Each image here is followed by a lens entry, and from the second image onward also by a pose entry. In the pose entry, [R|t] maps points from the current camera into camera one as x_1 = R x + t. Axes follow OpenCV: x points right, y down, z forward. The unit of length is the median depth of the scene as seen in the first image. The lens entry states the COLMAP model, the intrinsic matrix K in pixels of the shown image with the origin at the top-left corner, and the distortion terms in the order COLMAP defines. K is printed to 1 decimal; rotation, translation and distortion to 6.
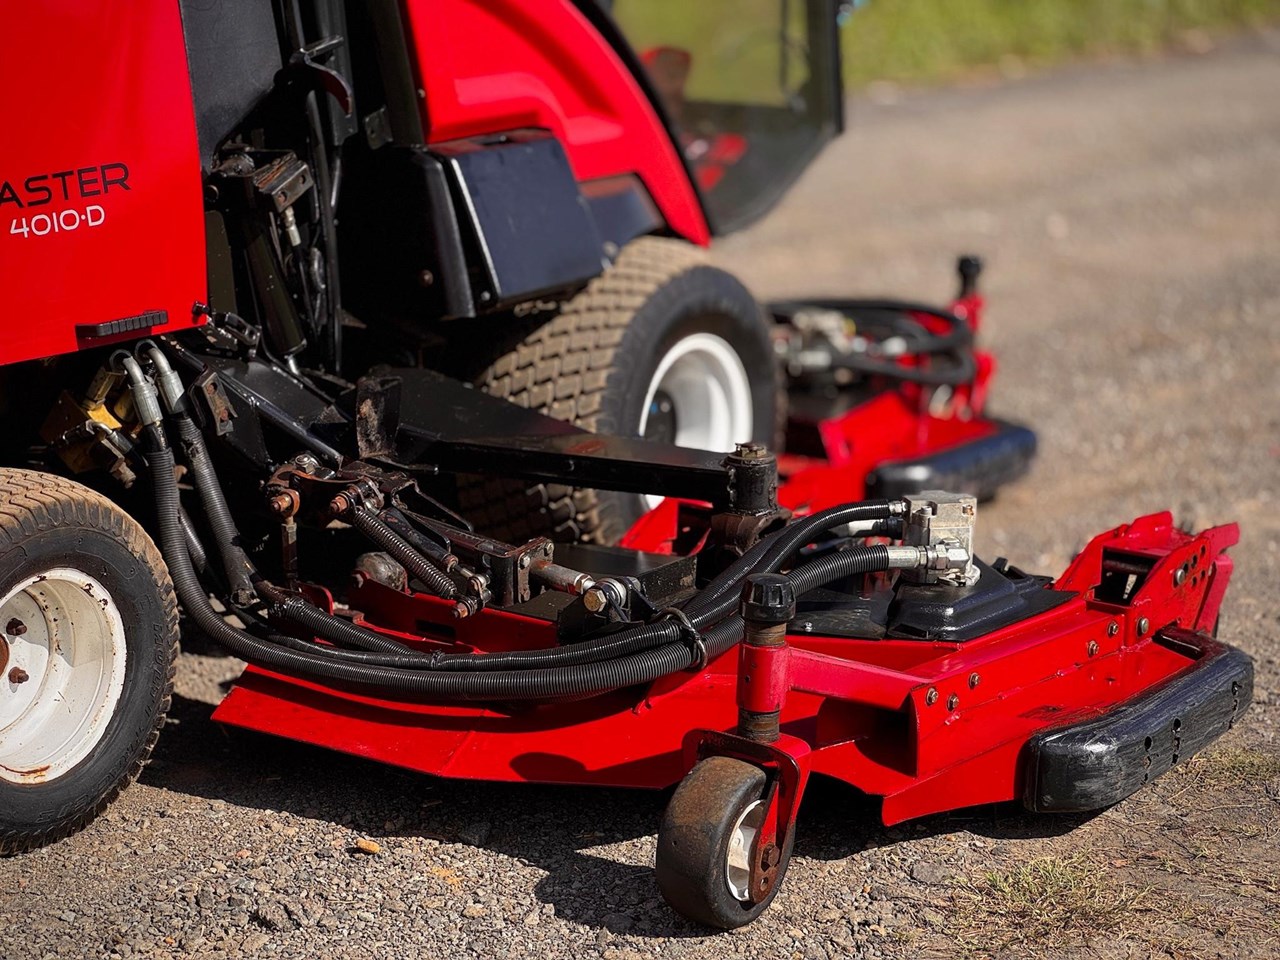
lens RADIAL K [[2850.5, 0, 638.6], [0, 2850.5, 426.7], [0, 0, 1]] dist [-0.123945, 3.551588]
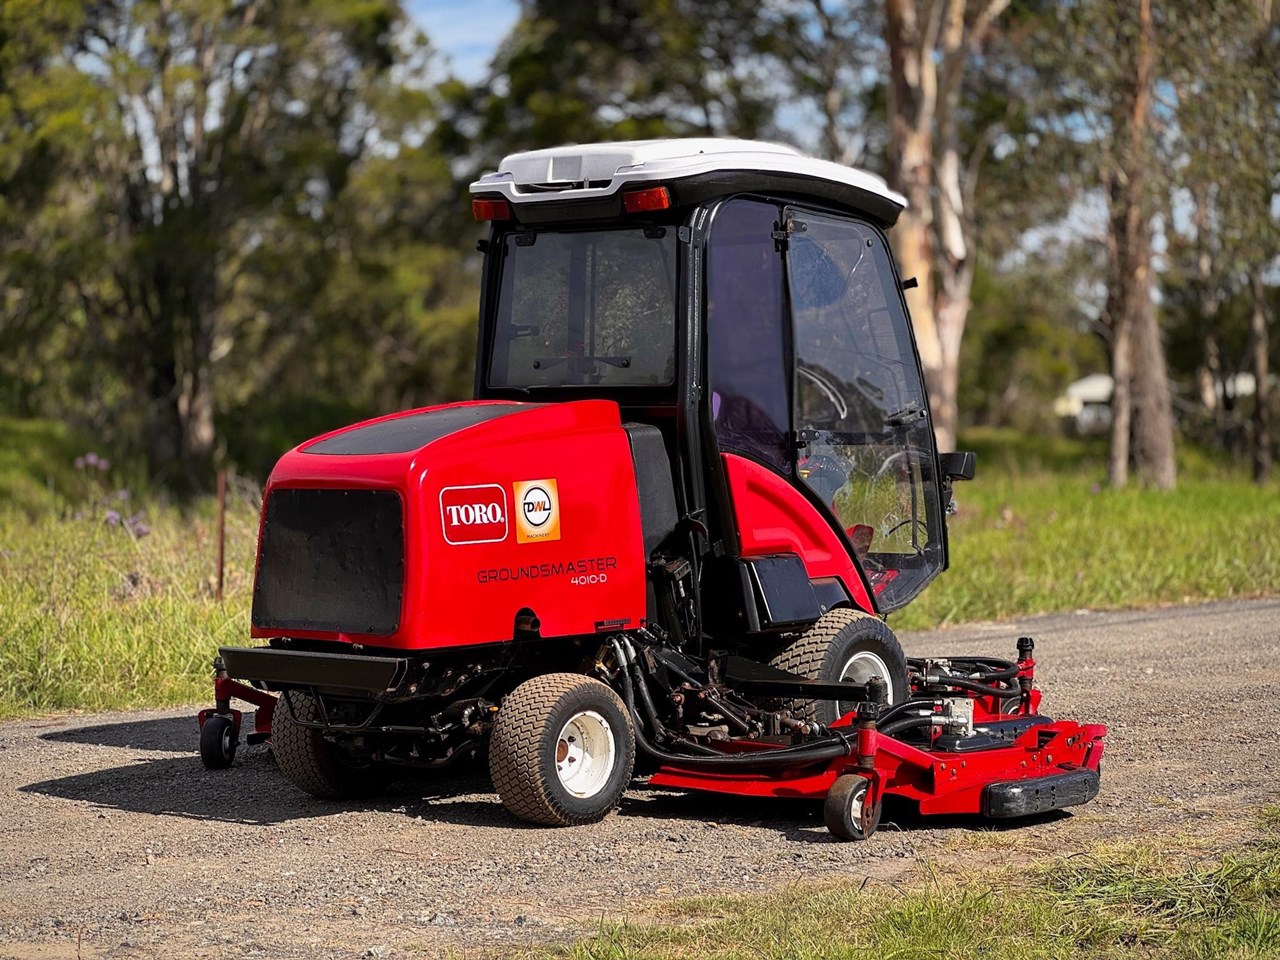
lens RADIAL K [[2850.5, 0, 638.6], [0, 2850.5, 426.7], [0, 0, 1]] dist [-0.123945, 3.551588]
pose [[0.993029, -0.009179, -0.117512, 0.120215], [-0.015558, 0.978033, -0.207867, 0.289741], [0.116839, 0.208246, 0.971073, -1.315613]]
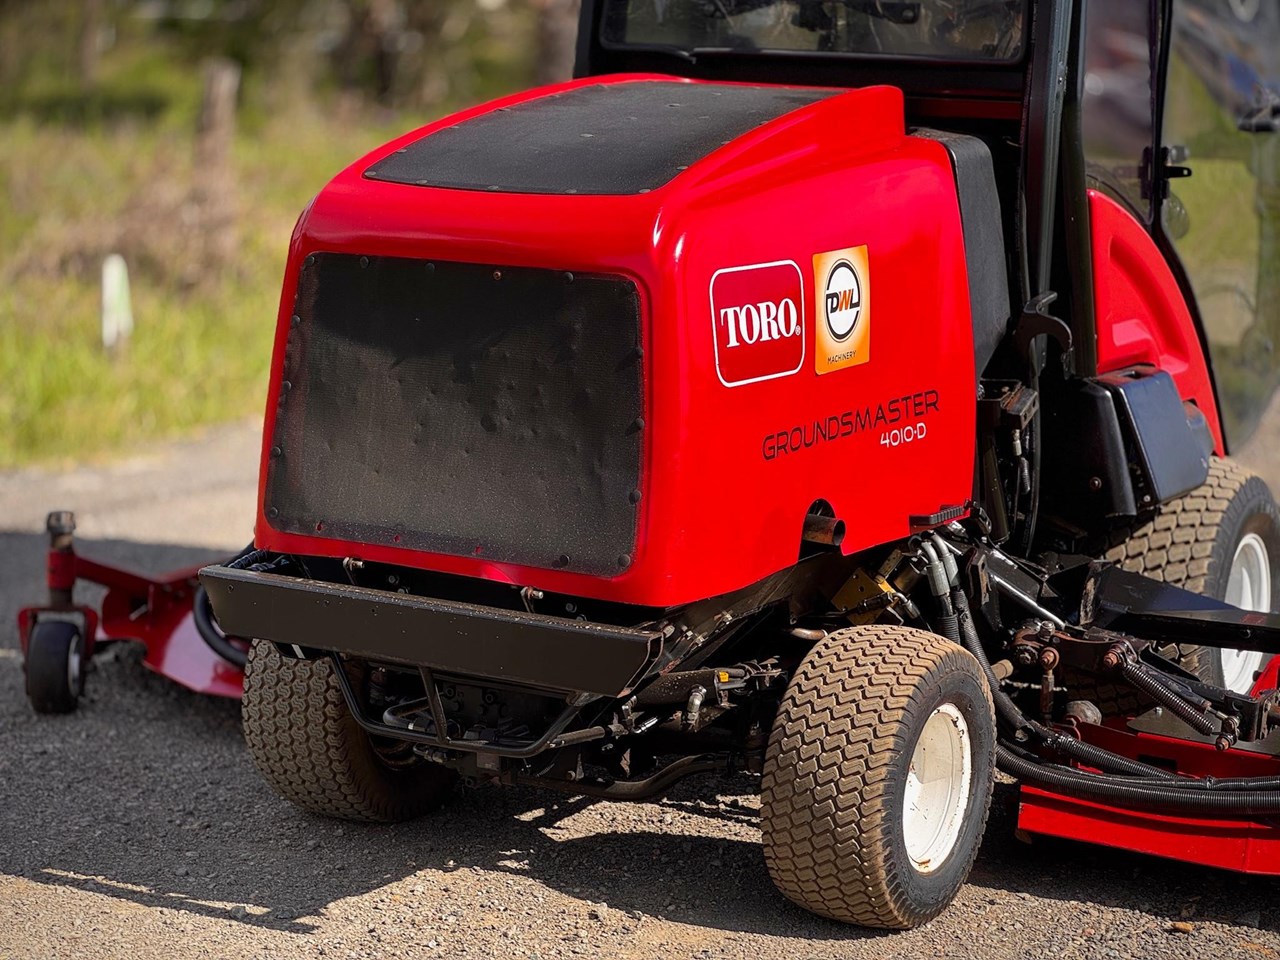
lens RADIAL K [[2850.5, 0, 638.6], [0, 2850.5, 426.7], [0, 0, 1]] dist [-0.123945, 3.551588]
pose [[0.995387, 0.018283, 0.094182, -0.415543], [-0.011258, 0.997151, -0.074590, 0.019926], [-0.095277, 0.073186, 0.992757, -0.243405]]
